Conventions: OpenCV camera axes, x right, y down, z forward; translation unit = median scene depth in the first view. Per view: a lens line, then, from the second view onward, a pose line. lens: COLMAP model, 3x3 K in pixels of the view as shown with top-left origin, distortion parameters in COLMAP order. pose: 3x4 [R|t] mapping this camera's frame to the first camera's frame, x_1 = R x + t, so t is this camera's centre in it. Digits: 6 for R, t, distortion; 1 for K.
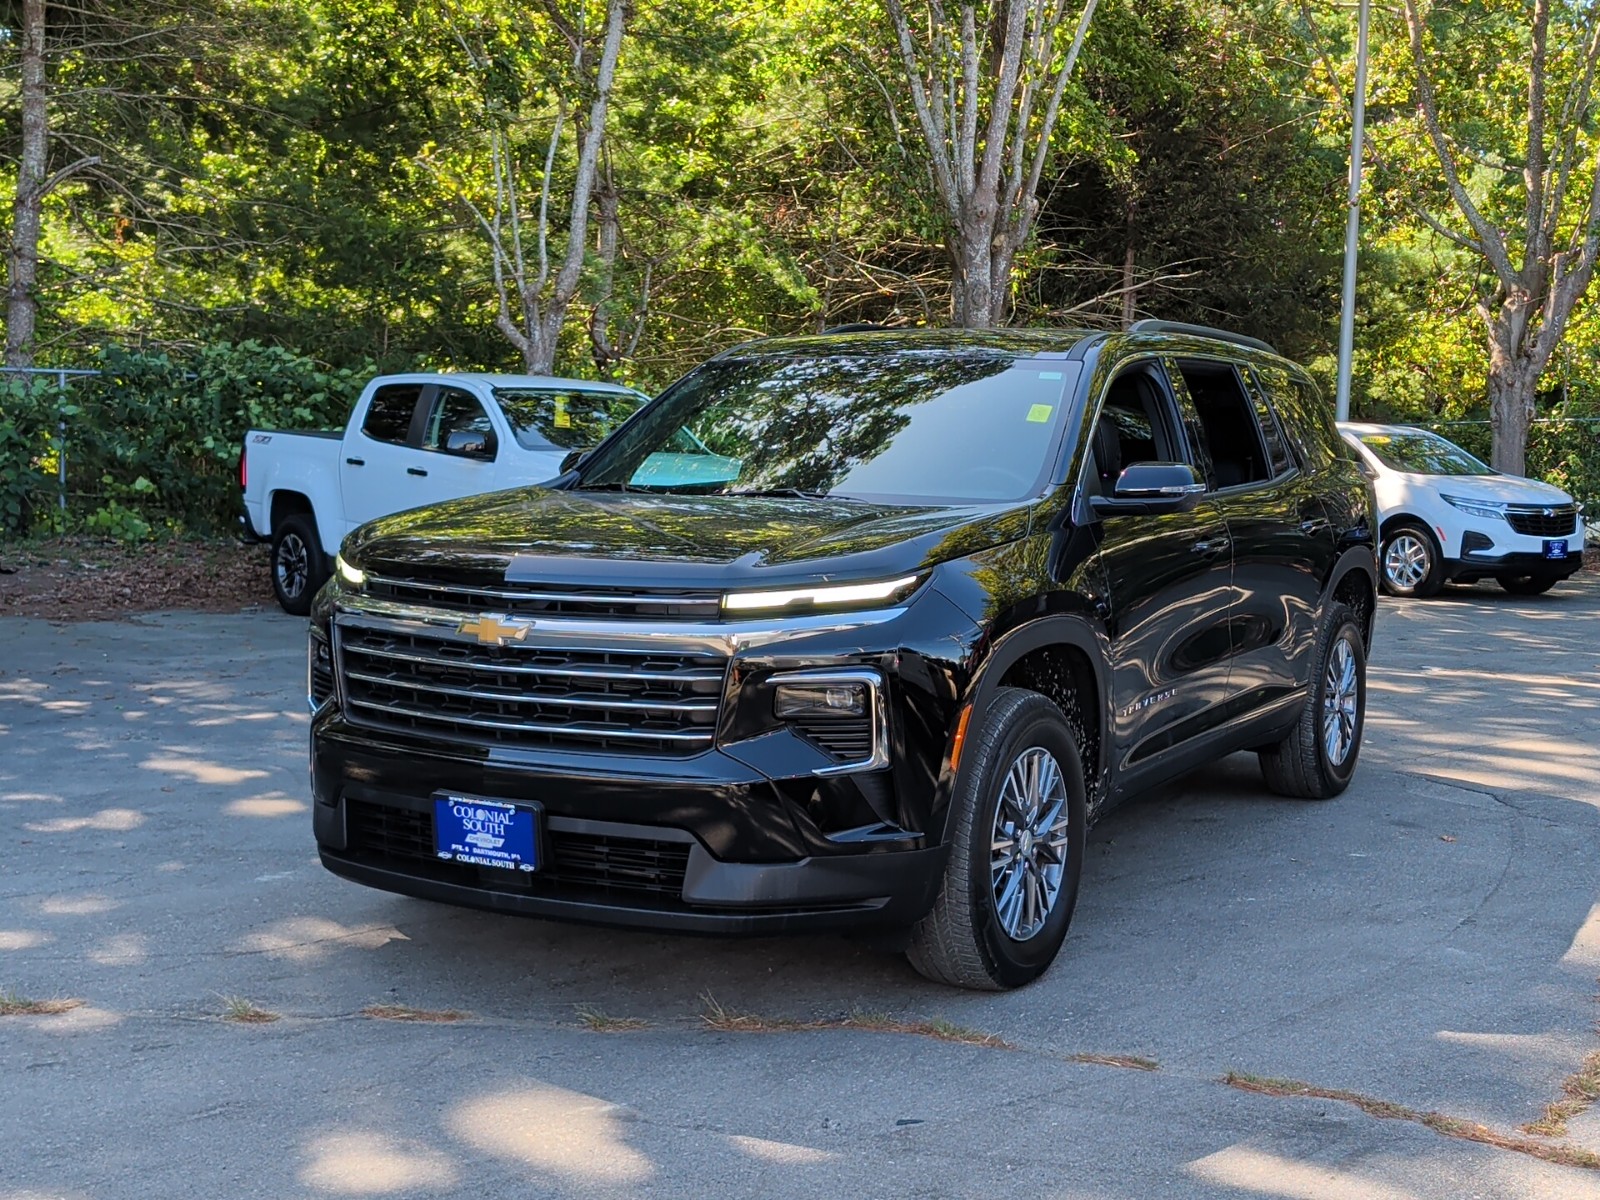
lens RADIAL K [[1961.9, 0, 815.2], [0, 1961.9, 600.0], [0, 0, 1]] dist [0.059240, 0.000000]
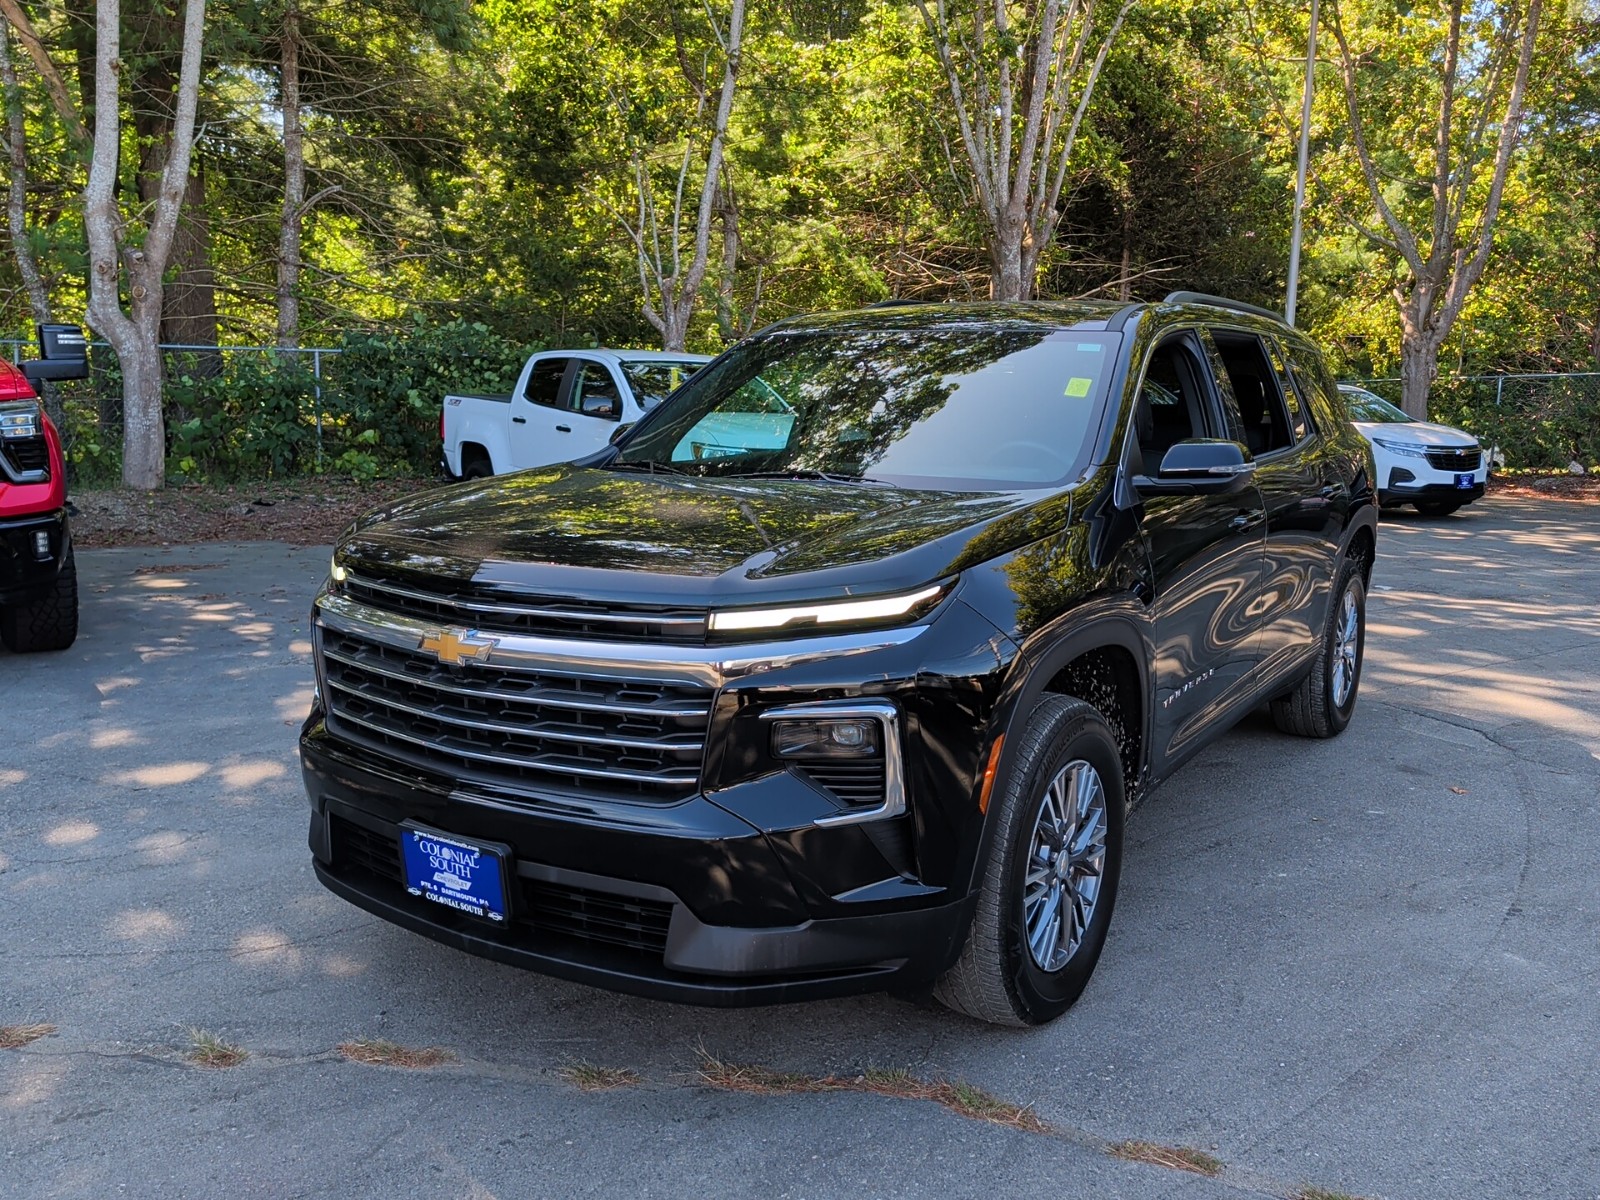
lens RADIAL K [[1336.9, 0, 804.5], [0, 1336.9, 603.0], [0, 0, 1]] dist [0.031901, -0.046308]
pose [[0.997739, 0.004246, -0.067071, 0.023658], [0.000748, 0.997239, 0.074259, -0.036347], [0.067201, -0.074141, 0.994981, 0.311332]]
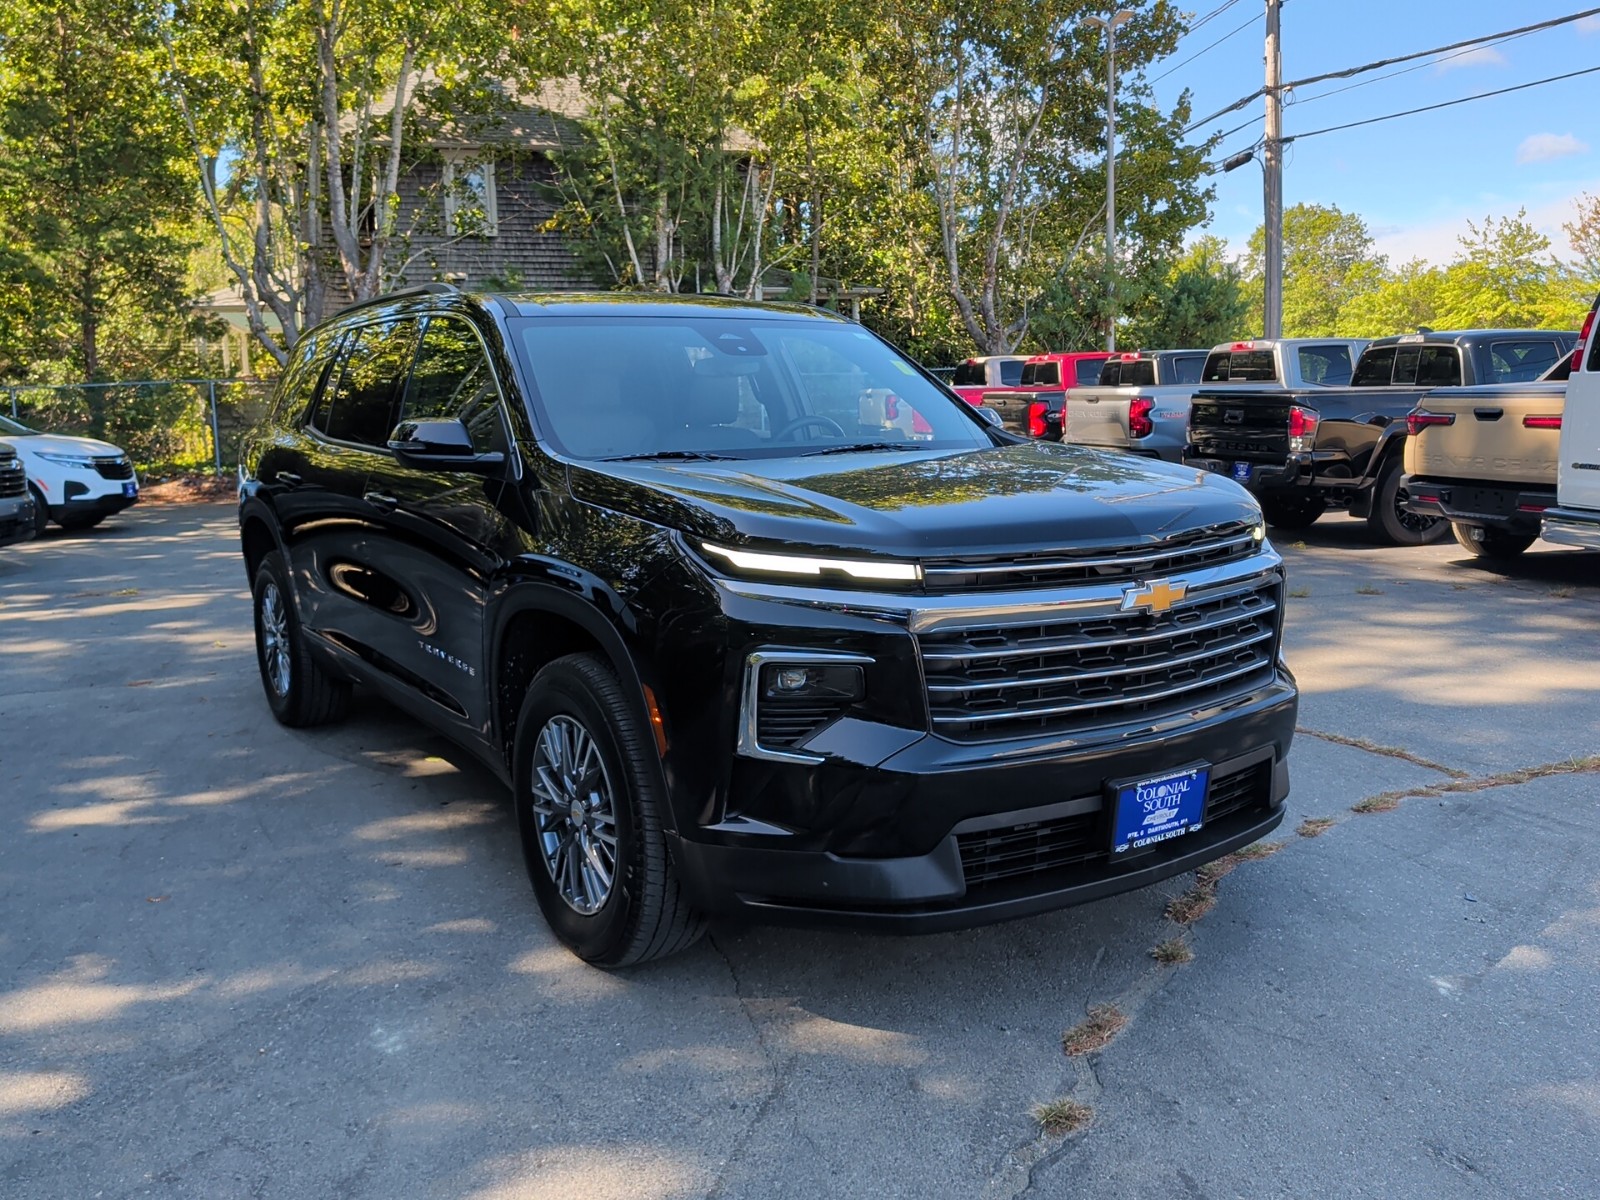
lens RADIAL K [[1336.9, 0, 804.1], [0, 1336.9, 592.9], [0, 0, 1]] dist [0.031901, -0.046308]
pose [[0.460896, -0.155977, 0.873639, -0.600002], [0.103448, 0.987165, 0.121671, -0.061633], [-0.881404, 0.034299, 0.471116, 0.631354]]
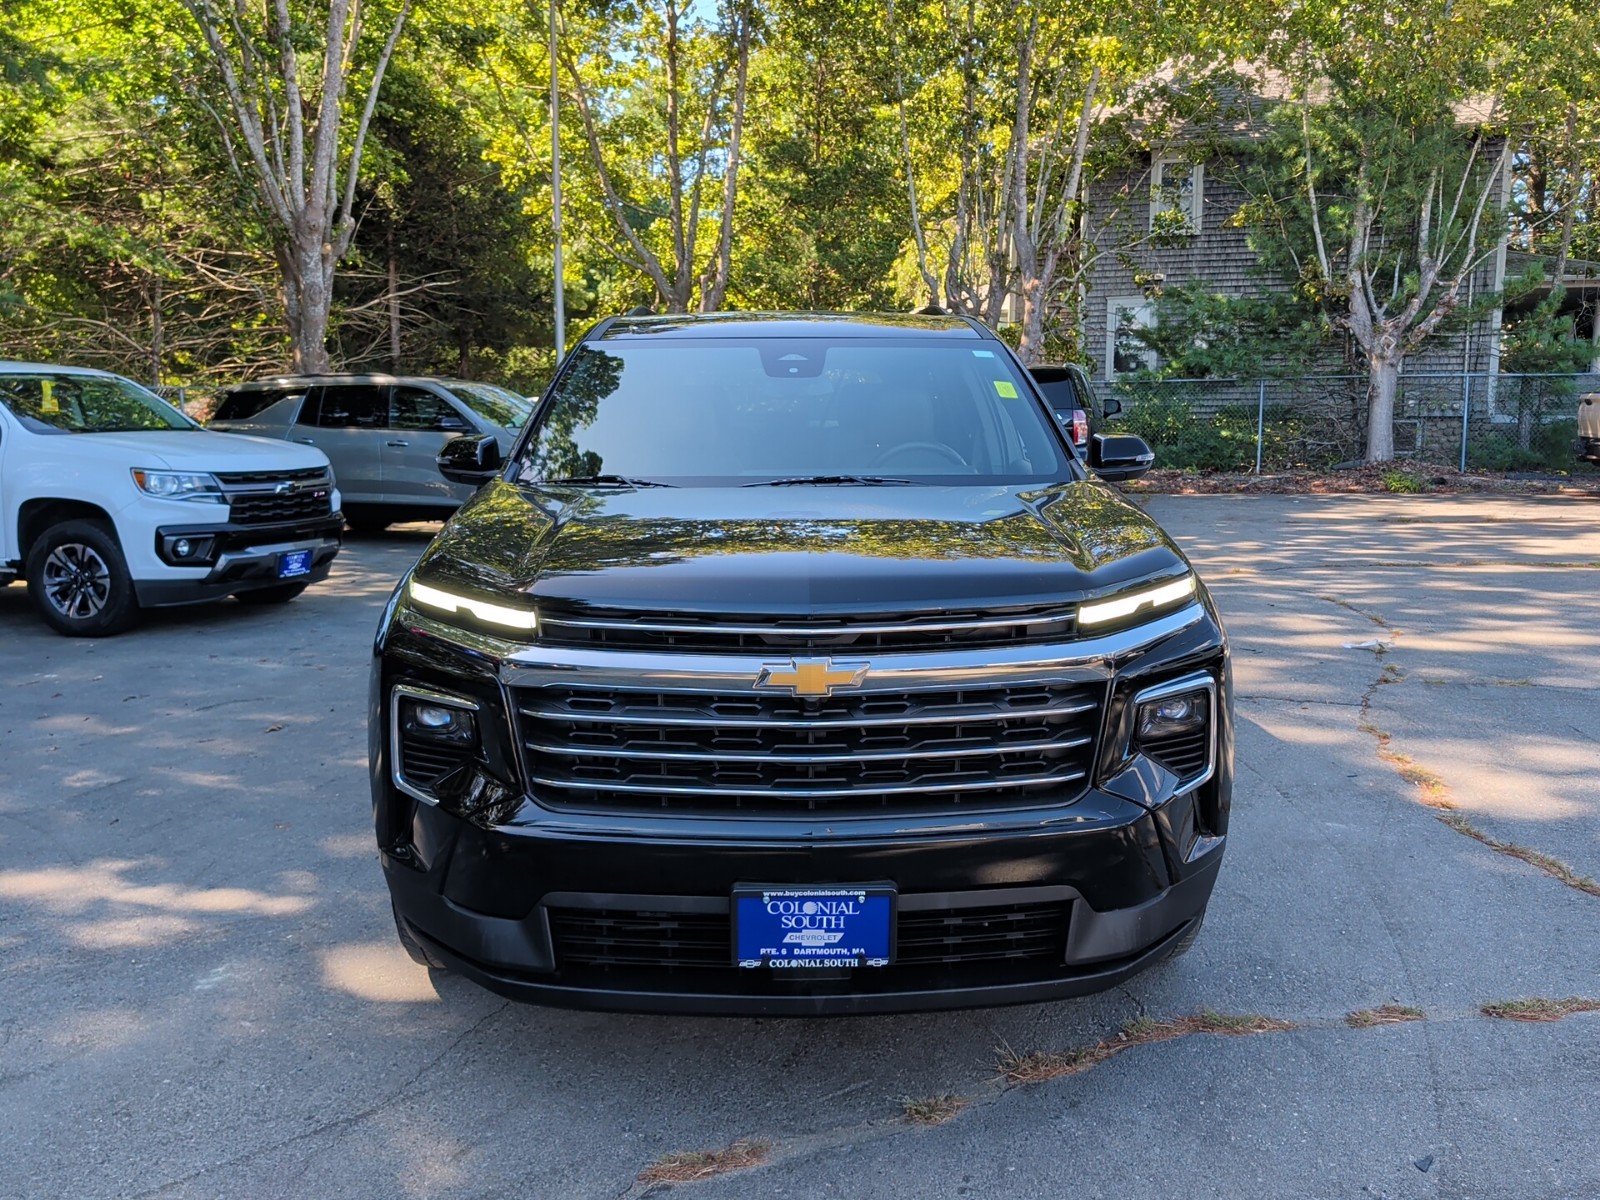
lens RADIAL K [[1336.9, 0, 806.5], [0, 1336.9, 594.8], [0, 0, 1]] dist [0.031901, -0.046308]
pose [[0.862805, -0.092272, 0.497045, -0.322226], [0.062239, 0.995110, 0.076694, -0.044674], [-0.501691, -0.035237, 0.864329, 0.399524]]
